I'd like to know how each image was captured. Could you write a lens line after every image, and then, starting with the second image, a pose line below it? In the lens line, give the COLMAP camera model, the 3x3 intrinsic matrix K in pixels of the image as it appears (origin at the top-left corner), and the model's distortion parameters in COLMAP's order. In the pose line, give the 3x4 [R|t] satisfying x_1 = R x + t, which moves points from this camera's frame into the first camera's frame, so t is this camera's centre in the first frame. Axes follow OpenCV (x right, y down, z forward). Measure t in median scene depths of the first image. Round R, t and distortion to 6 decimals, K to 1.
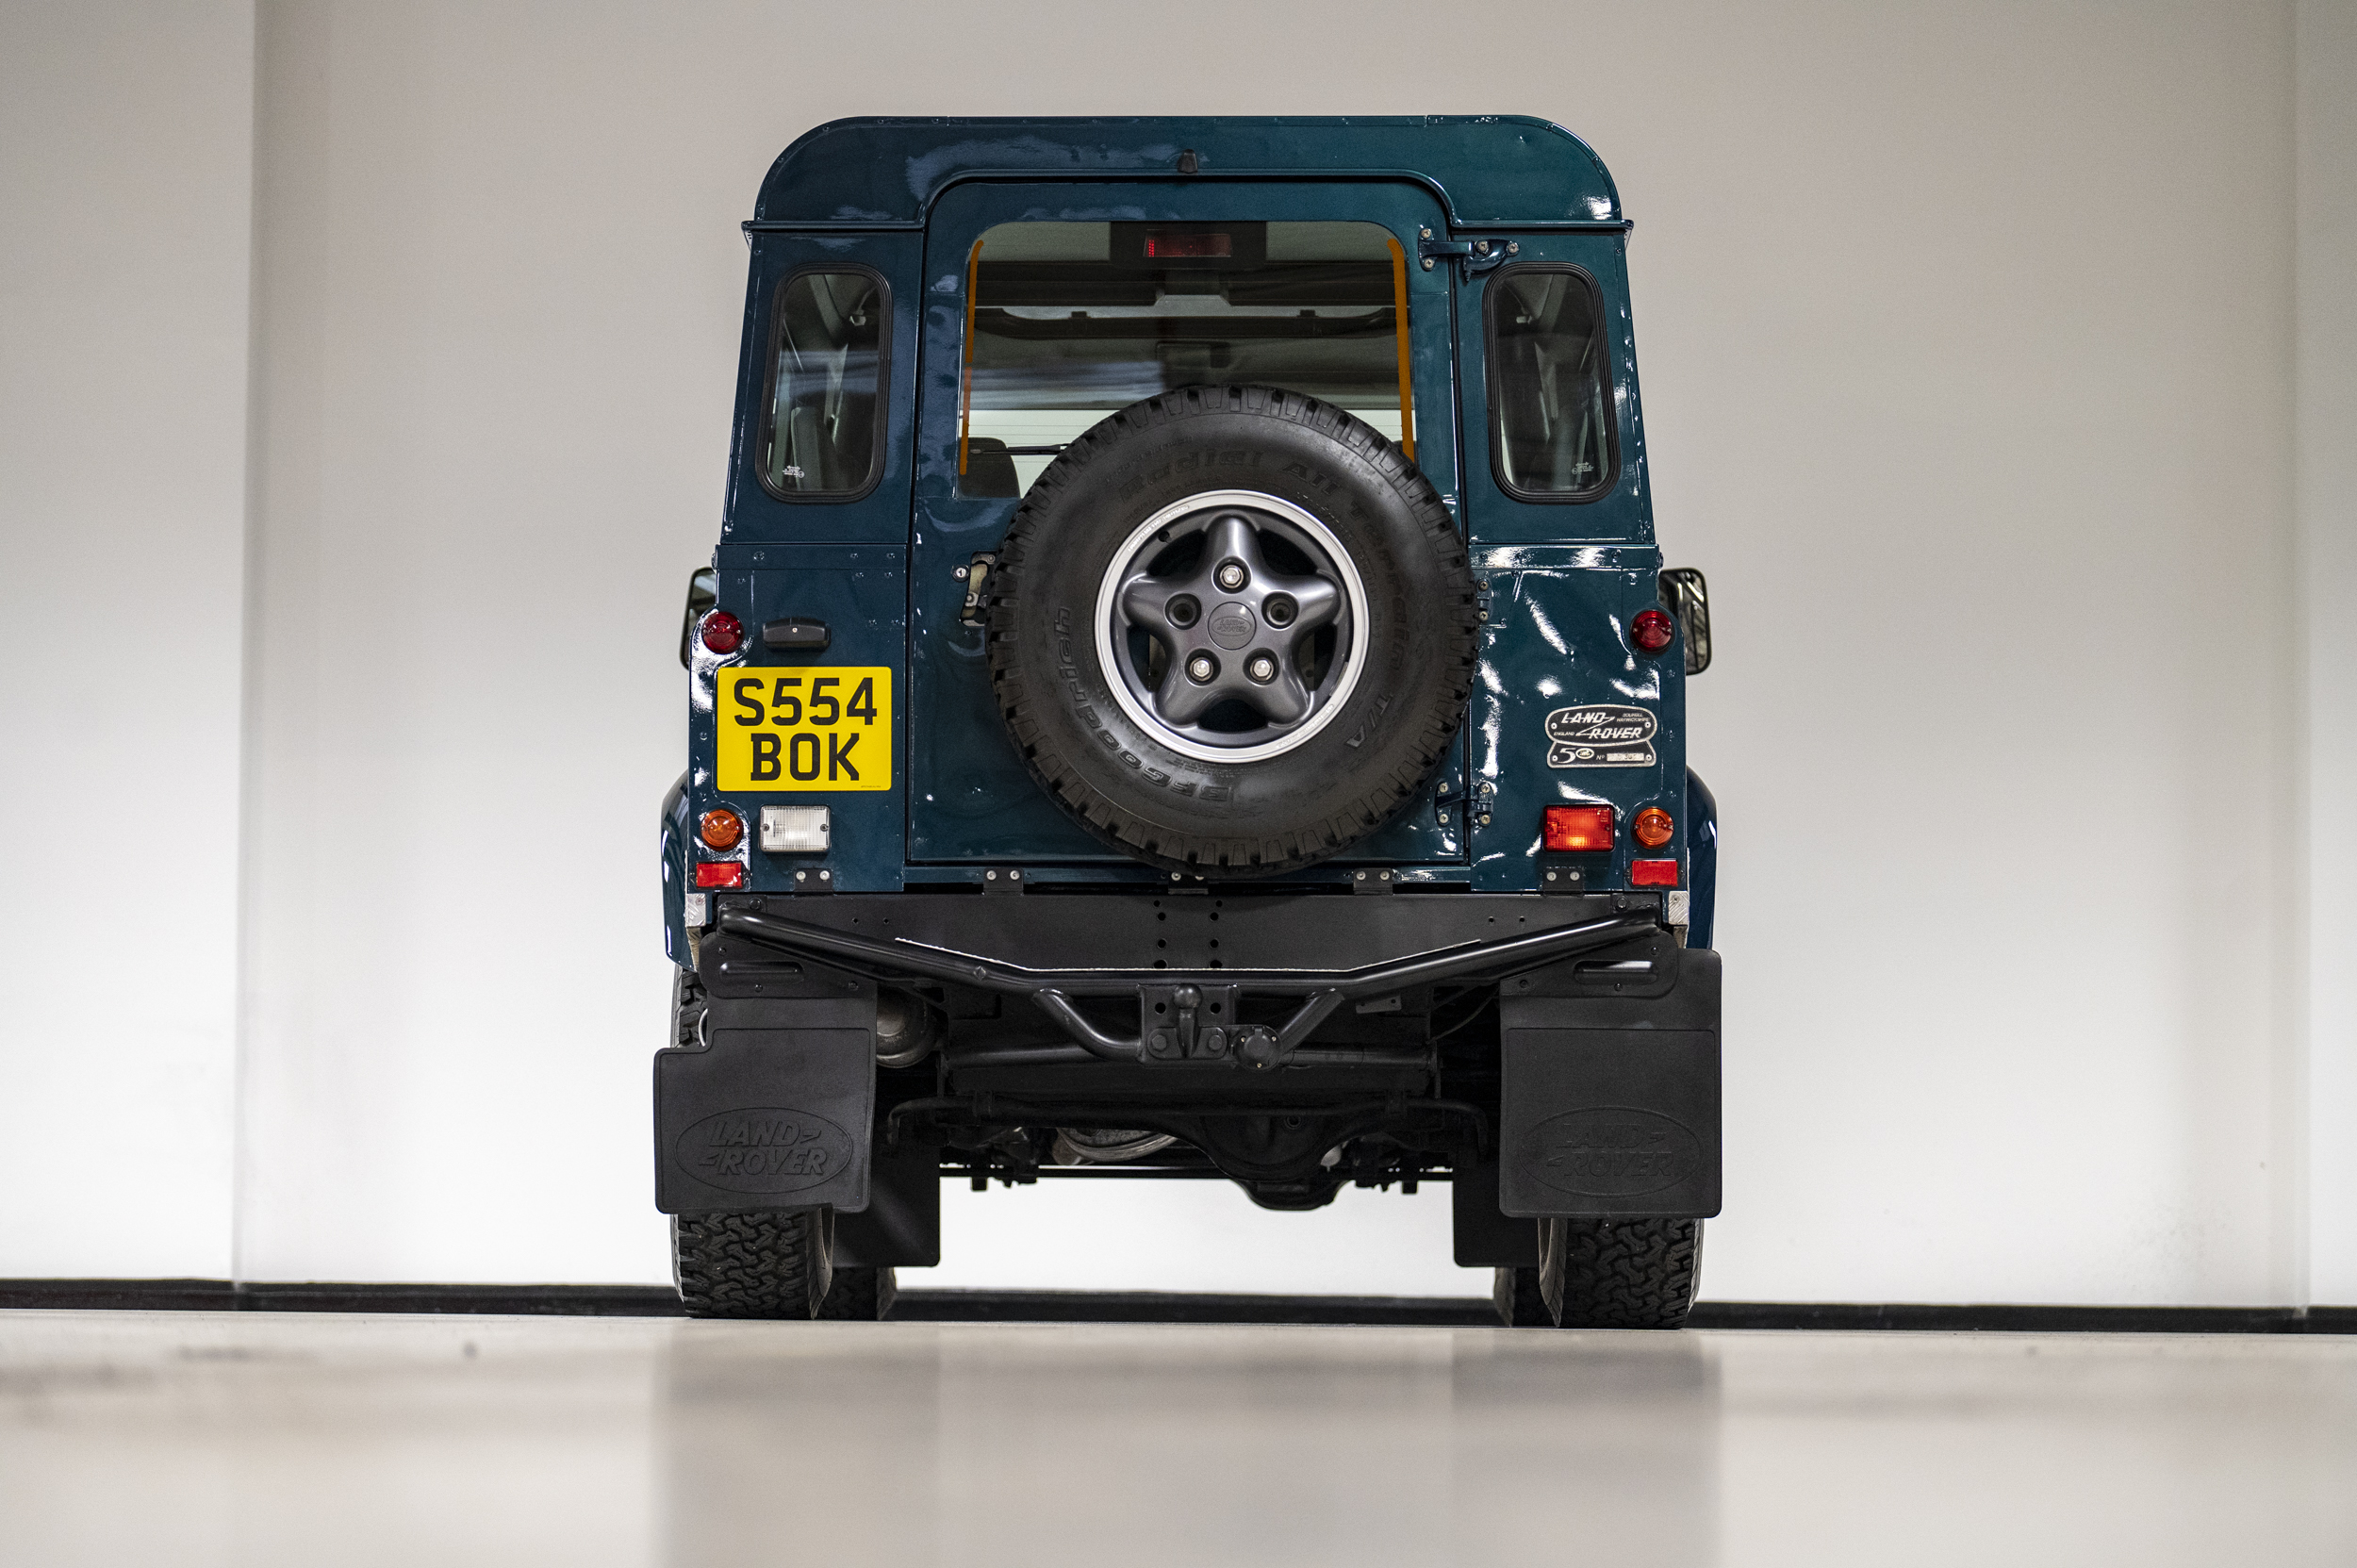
lens RADIAL K [[7148.5, 0, 1178.5], [0, 7148.5, 784.0], [0, 0, 1]] dist [0.028851, 0.090442]
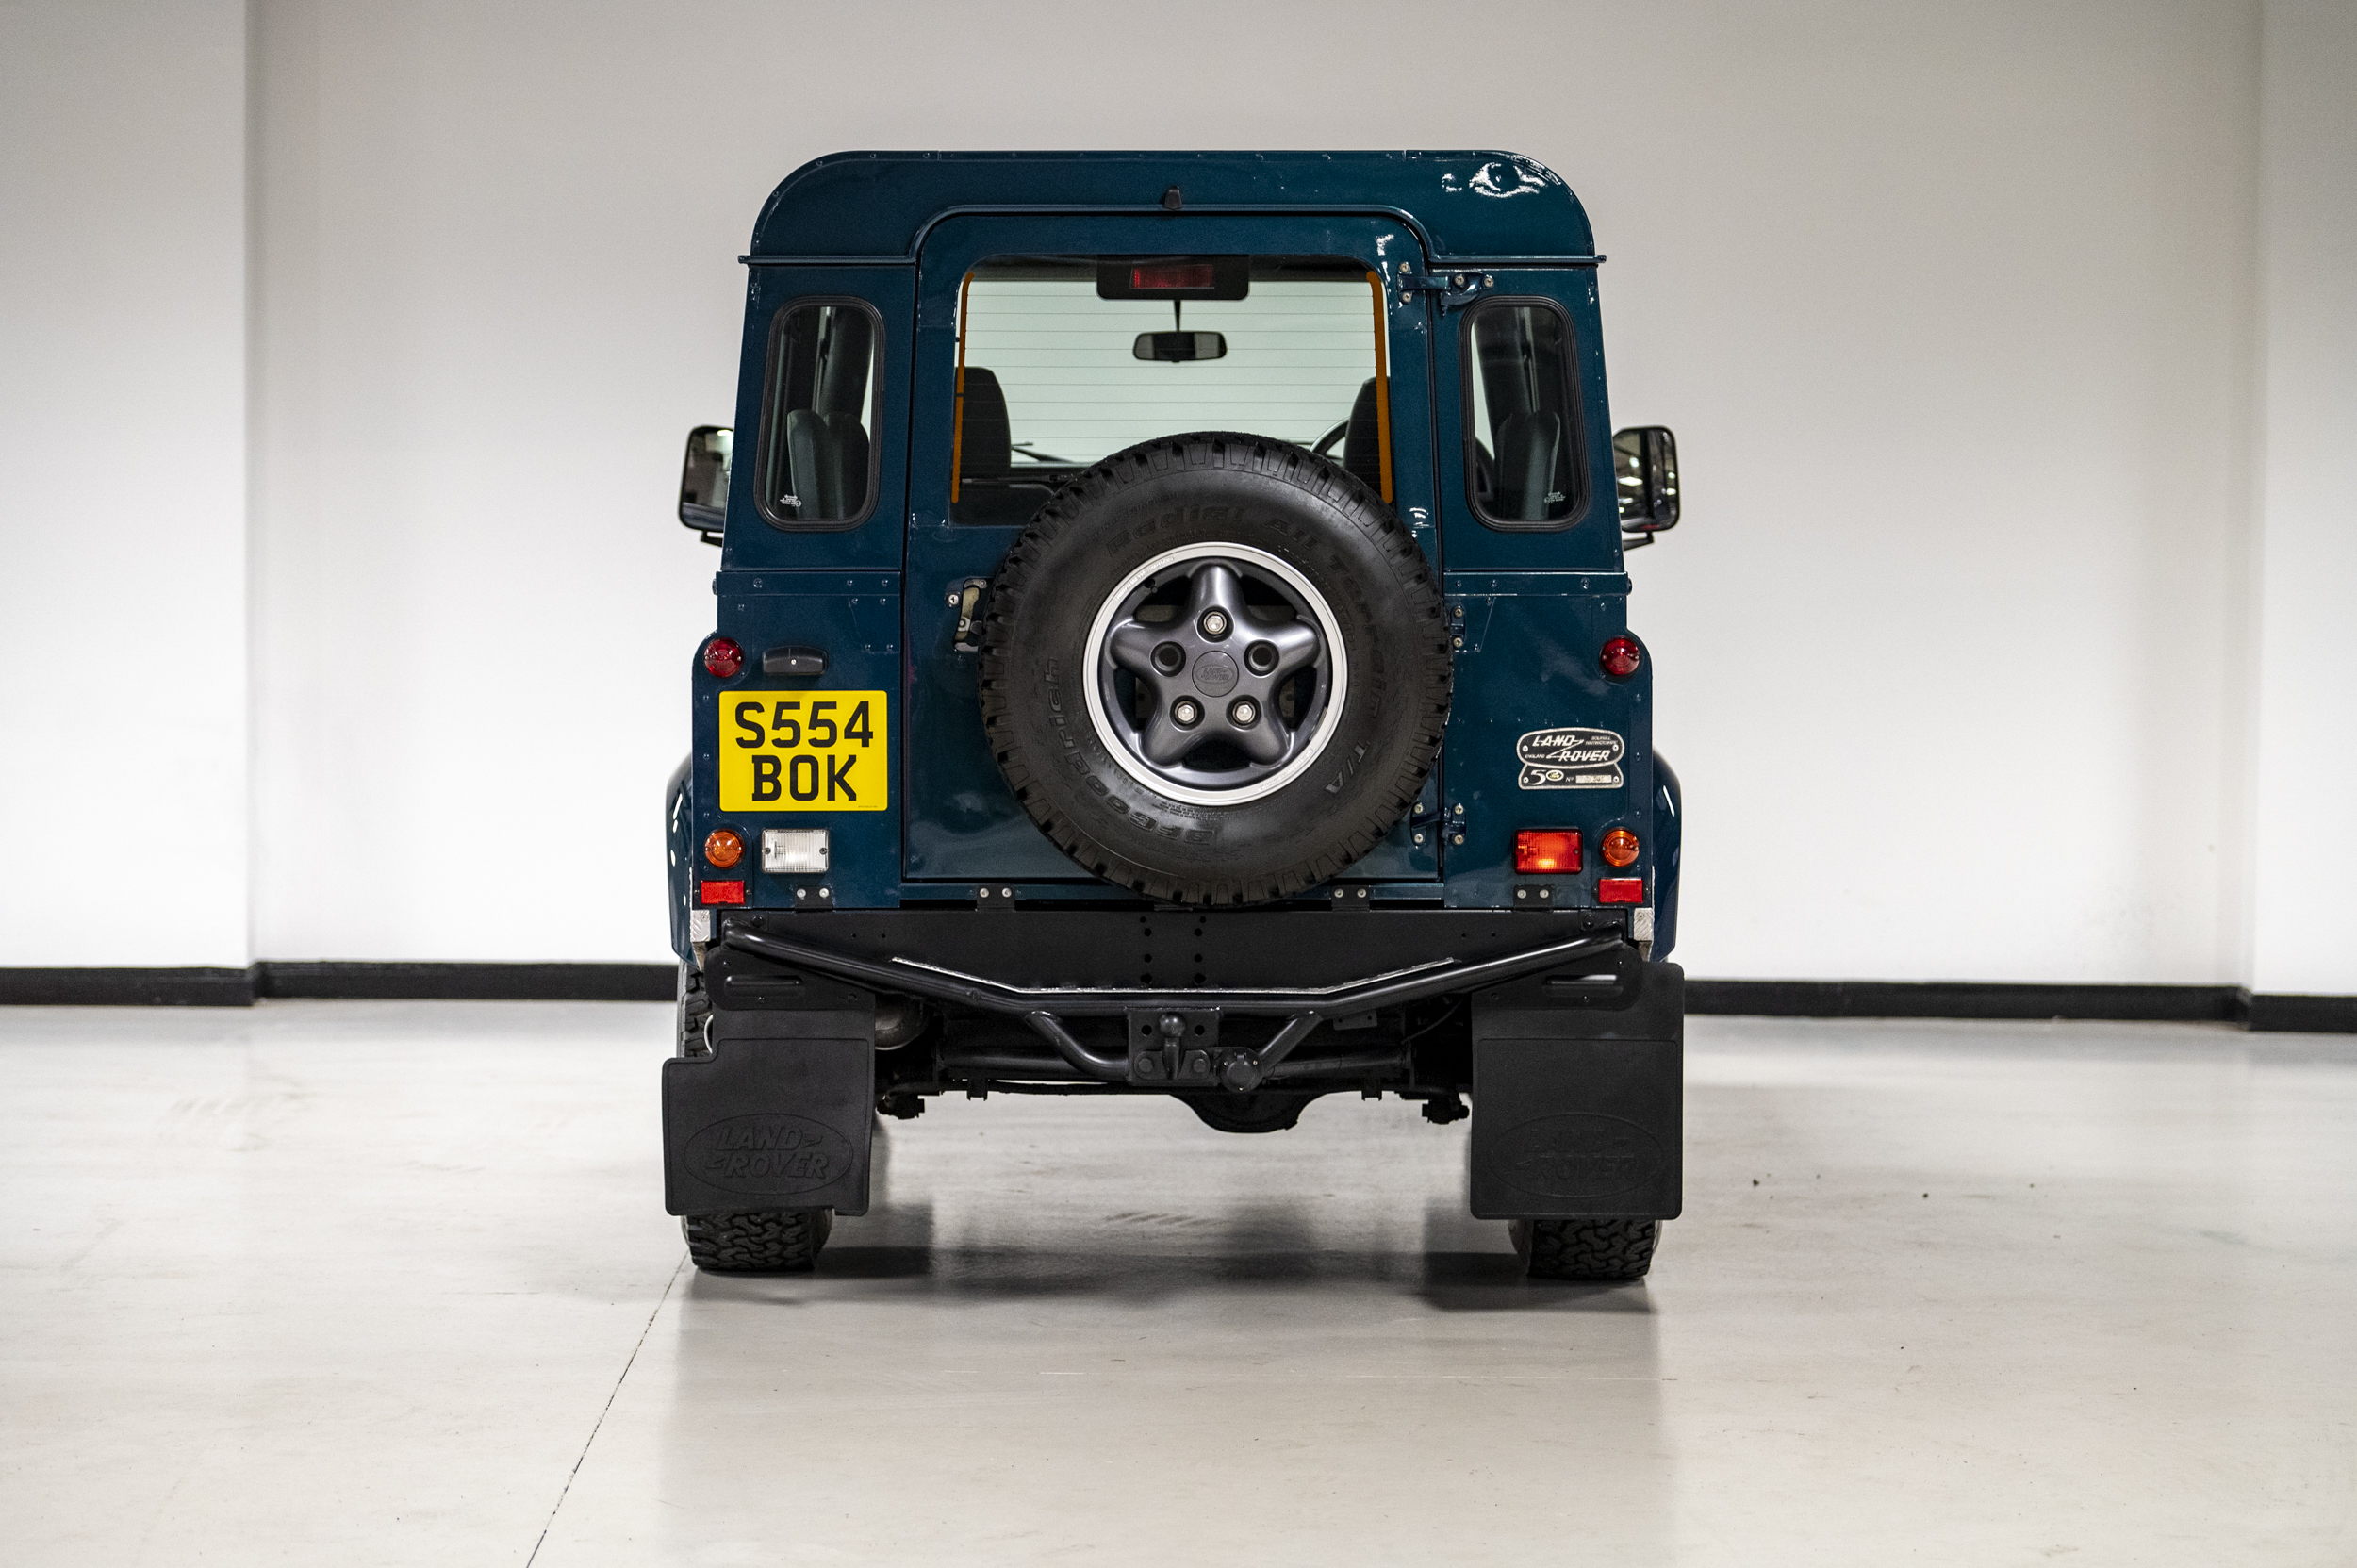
lens RADIAL K [[7148.5, 0, 1178.5], [0, 7148.5, 784.0], [0, 0, 1]] dist [0.028851, 0.090442]
pose [[0.999996, -0.000568, 0.002927, -0.000903], [0.000130, 0.989054, 0.147551, -0.156587], [-0.002979, -0.147550, 0.989050, -0.027972]]
